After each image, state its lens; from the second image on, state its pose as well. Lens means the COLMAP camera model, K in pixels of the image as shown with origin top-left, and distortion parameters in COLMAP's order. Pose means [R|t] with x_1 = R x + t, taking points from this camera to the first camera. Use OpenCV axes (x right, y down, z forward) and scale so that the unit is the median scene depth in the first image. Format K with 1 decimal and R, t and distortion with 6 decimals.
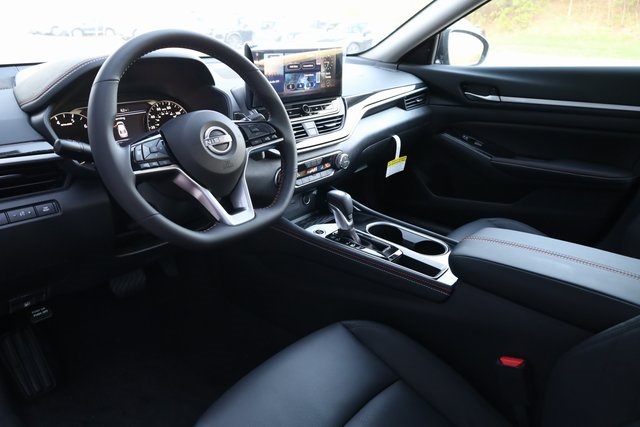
lens RADIAL K [[425.8, 0, 320.0], [0, 425.8, 213.5], [0, 0, 1]] dist [-0.001484, -0.000540]
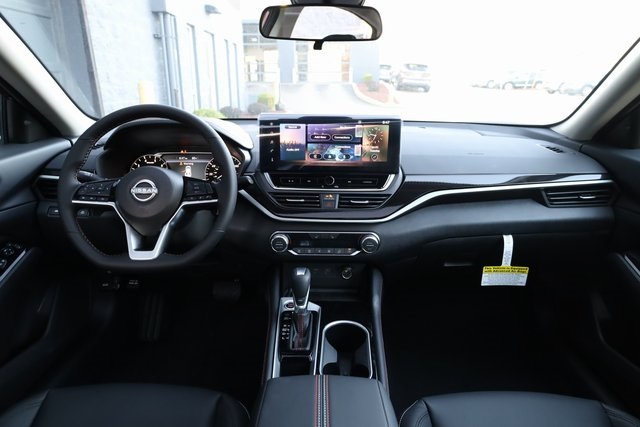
lens RADIAL K [[425.8, 0, 320.0], [0, 425.8, 213.5], [0, 0, 1]] dist [-0.001484, -0.000540]
pose [[0.649356, 0.218126, -0.728531, 0.691088], [-0.294718, 0.955299, 0.023333, -0.195246], [0.701055, 0.199560, 0.684615, 0.349748]]
